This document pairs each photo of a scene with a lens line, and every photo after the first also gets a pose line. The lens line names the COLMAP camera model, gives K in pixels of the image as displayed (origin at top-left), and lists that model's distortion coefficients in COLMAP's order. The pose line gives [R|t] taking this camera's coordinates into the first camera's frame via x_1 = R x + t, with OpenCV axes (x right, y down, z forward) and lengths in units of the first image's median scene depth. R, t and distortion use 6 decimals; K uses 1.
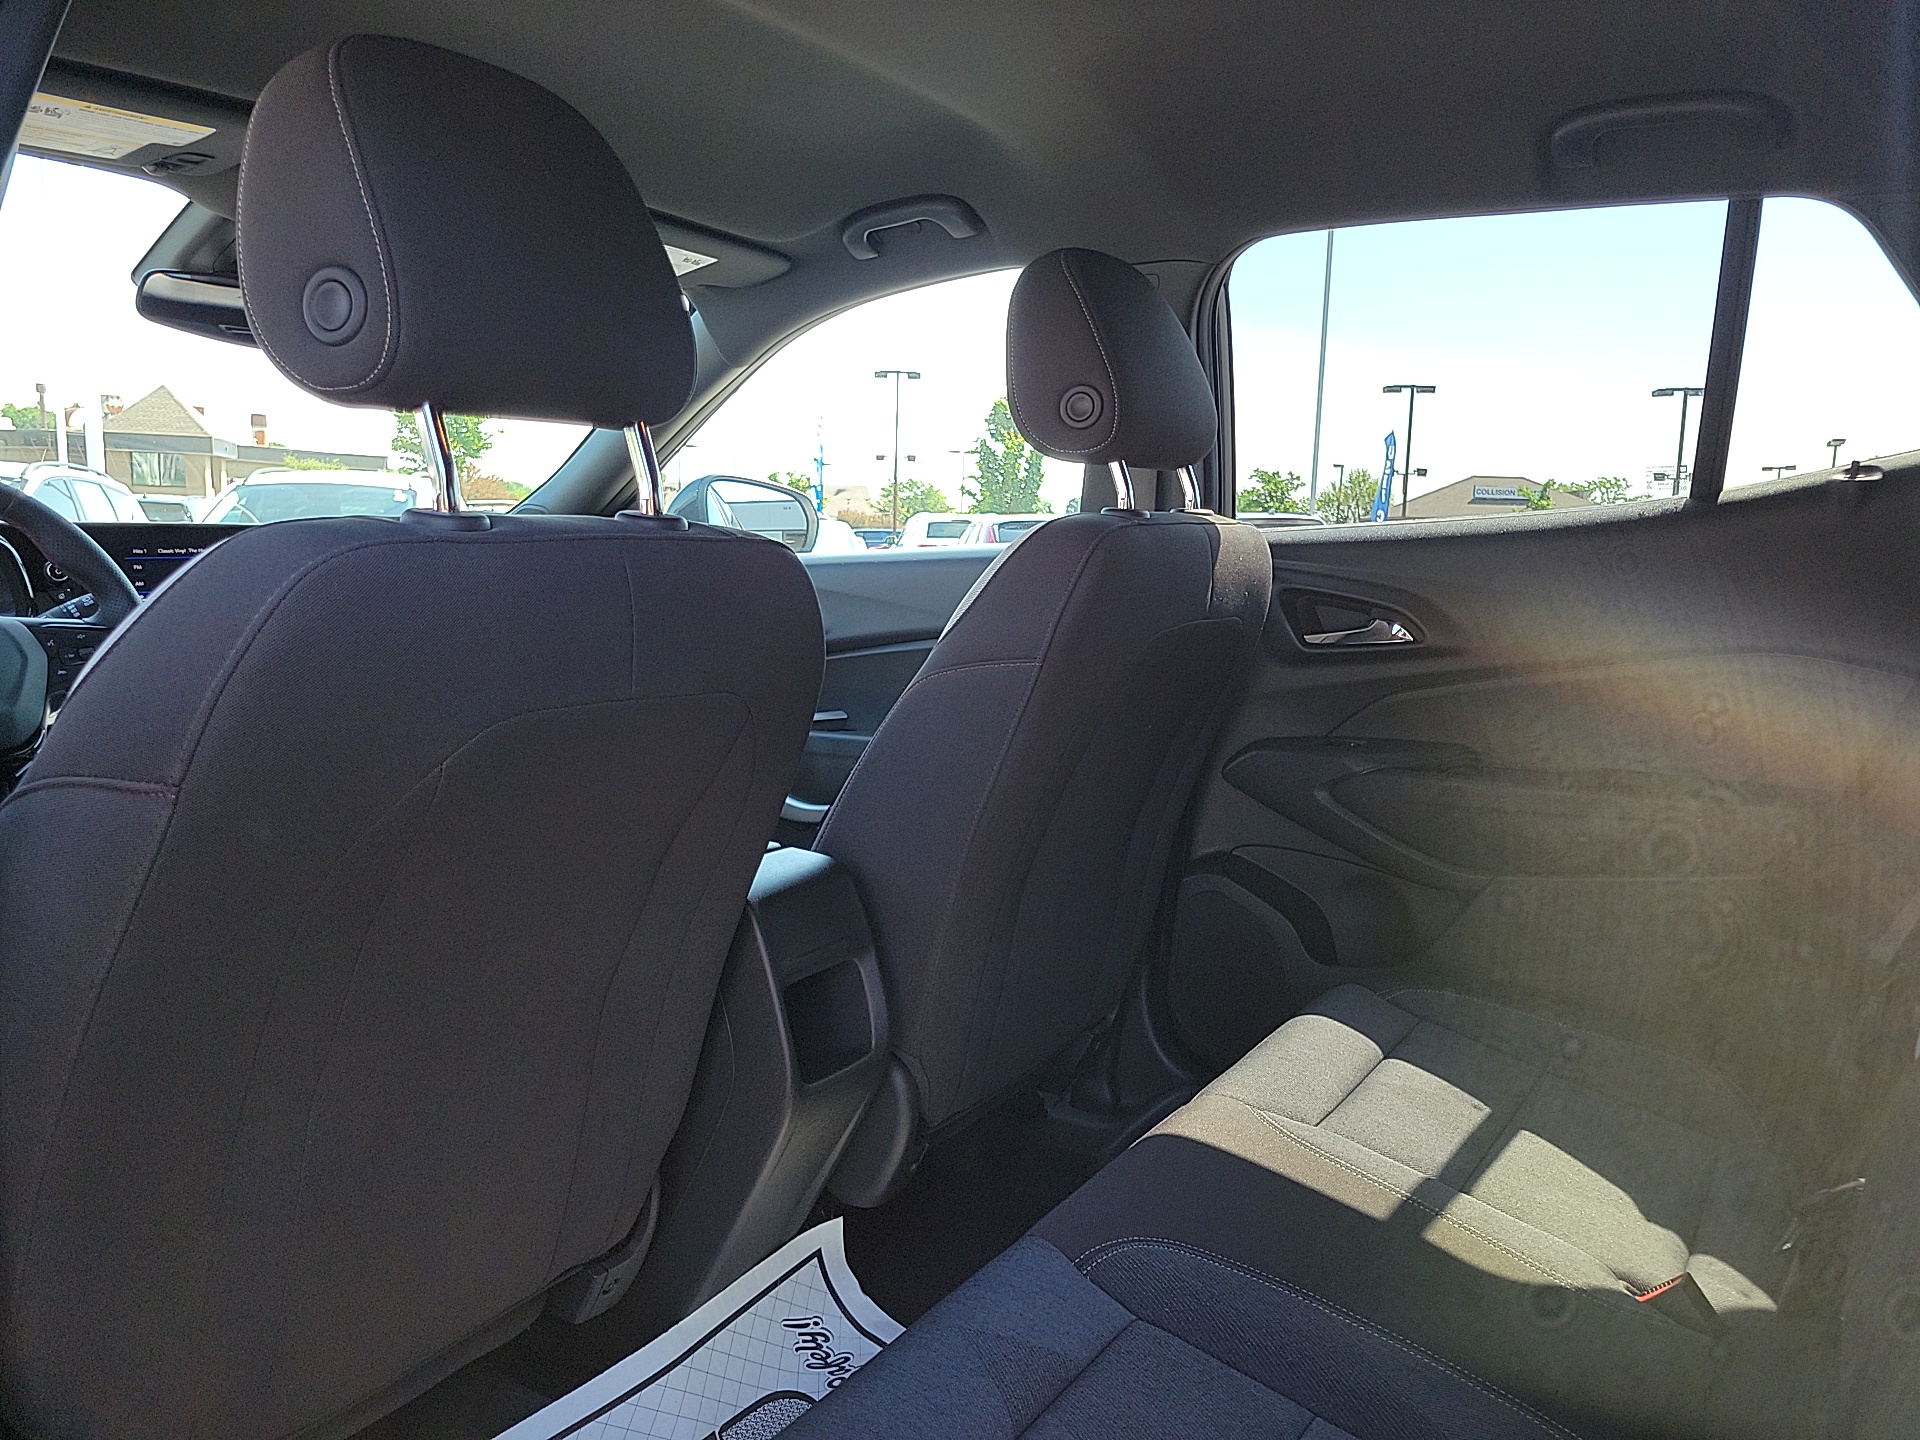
lens RADIAL K [[1438.5, 0, 951.5], [0, 1438.5, 727.9], [0, 0, 1]] dist [0.029531, -0.025660]
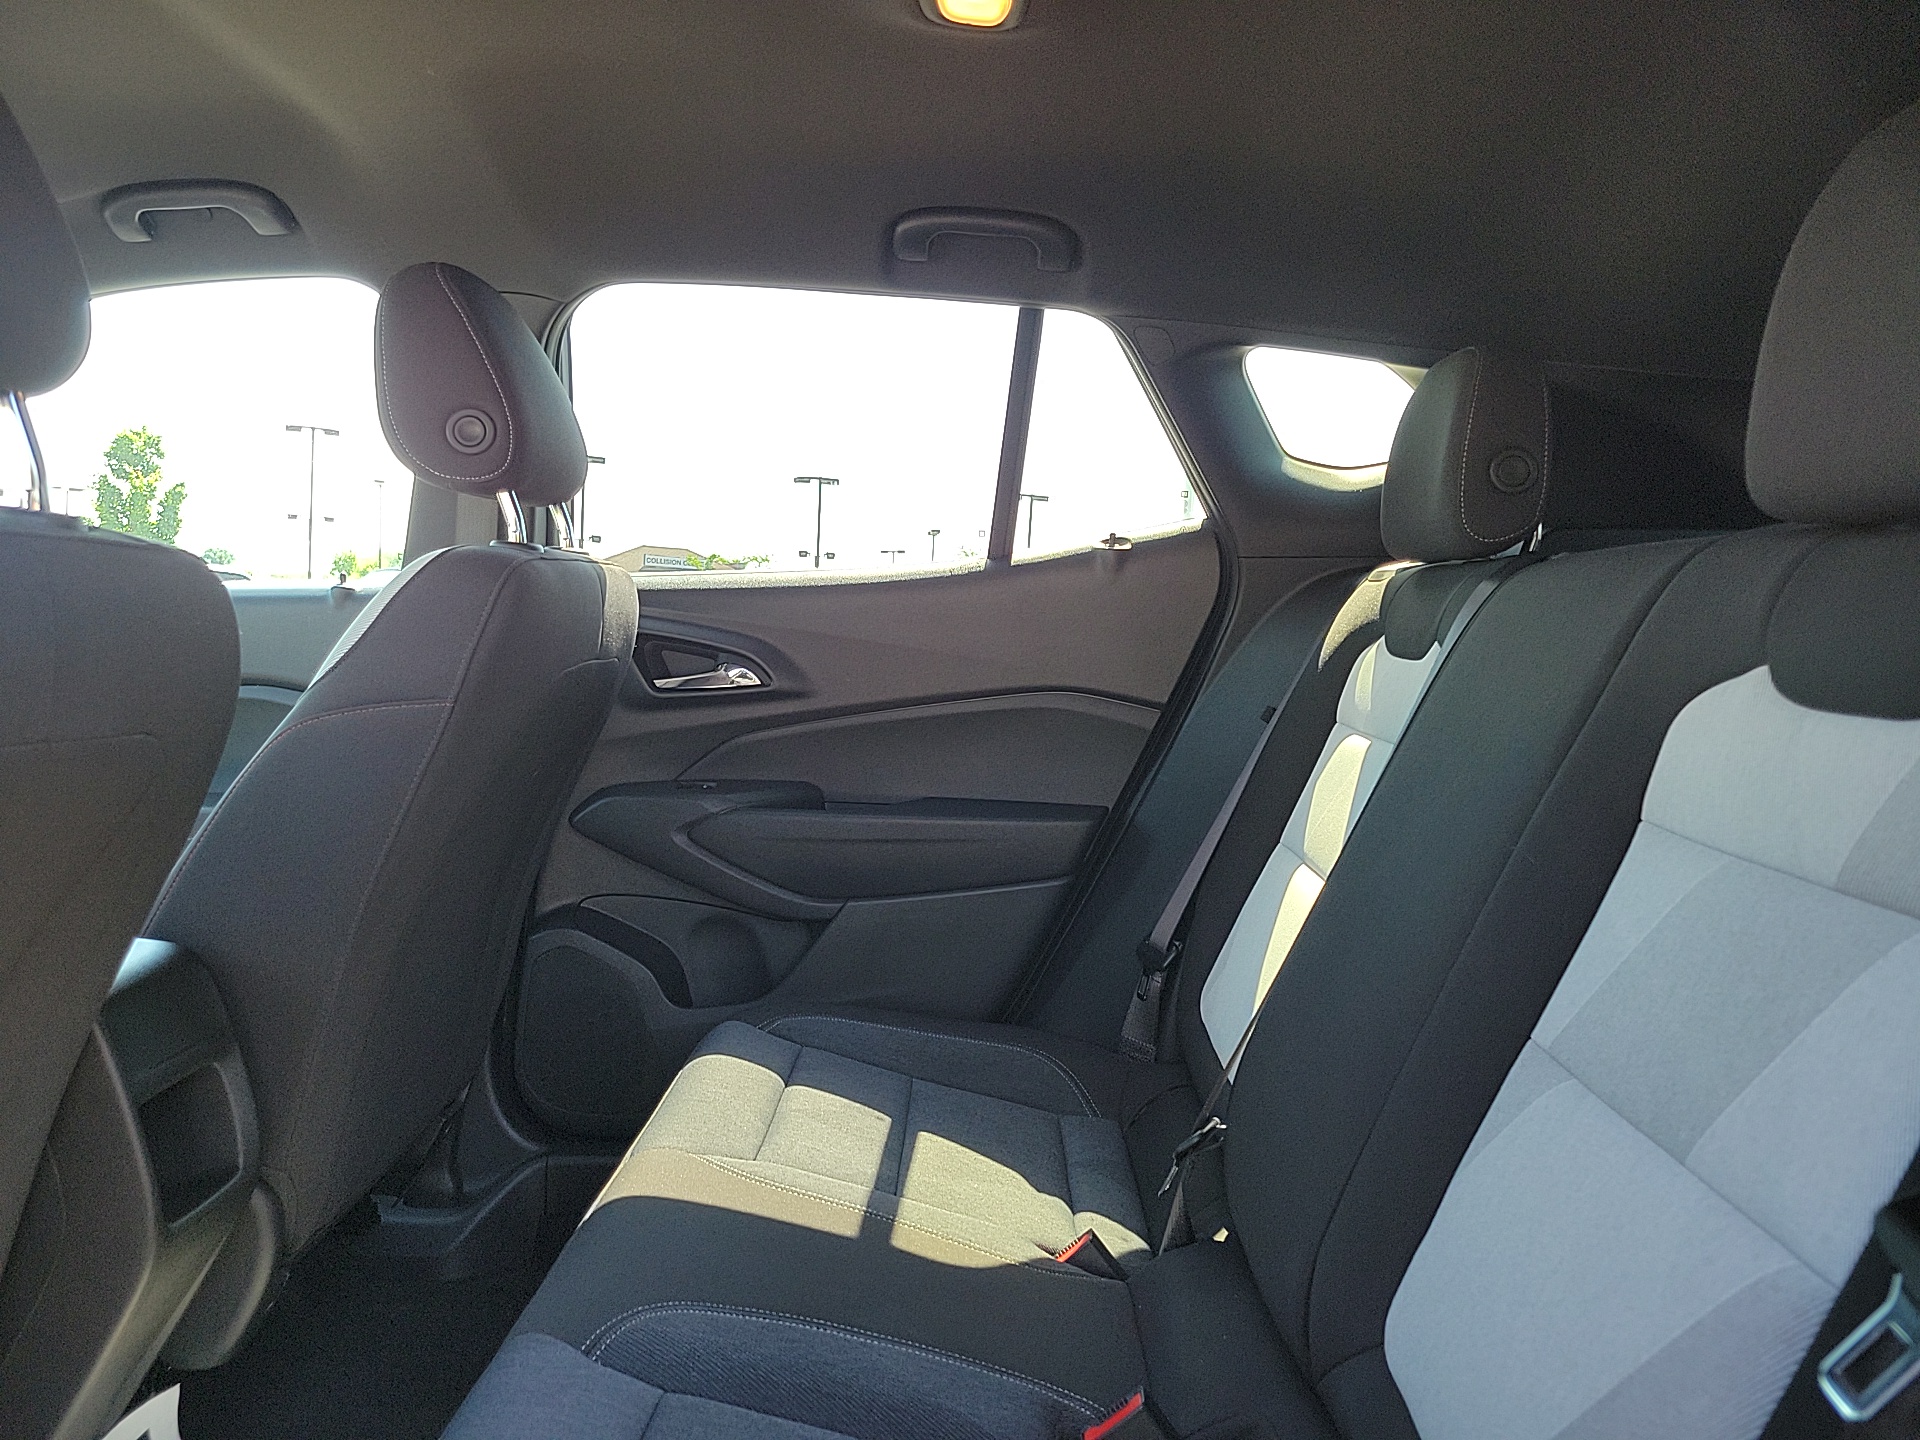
lens RADIAL K [[1438.5, 0, 954.9], [0, 1438.5, 705.1], [0, 0, 1]] dist [0.029531, -0.025660]
pose [[0.854300, -0.012871, 0.519621, -0.120974], [0.042675, 0.998055, -0.045440, 0.009459], [-0.518025, 0.060994, 0.853188, 0.046856]]
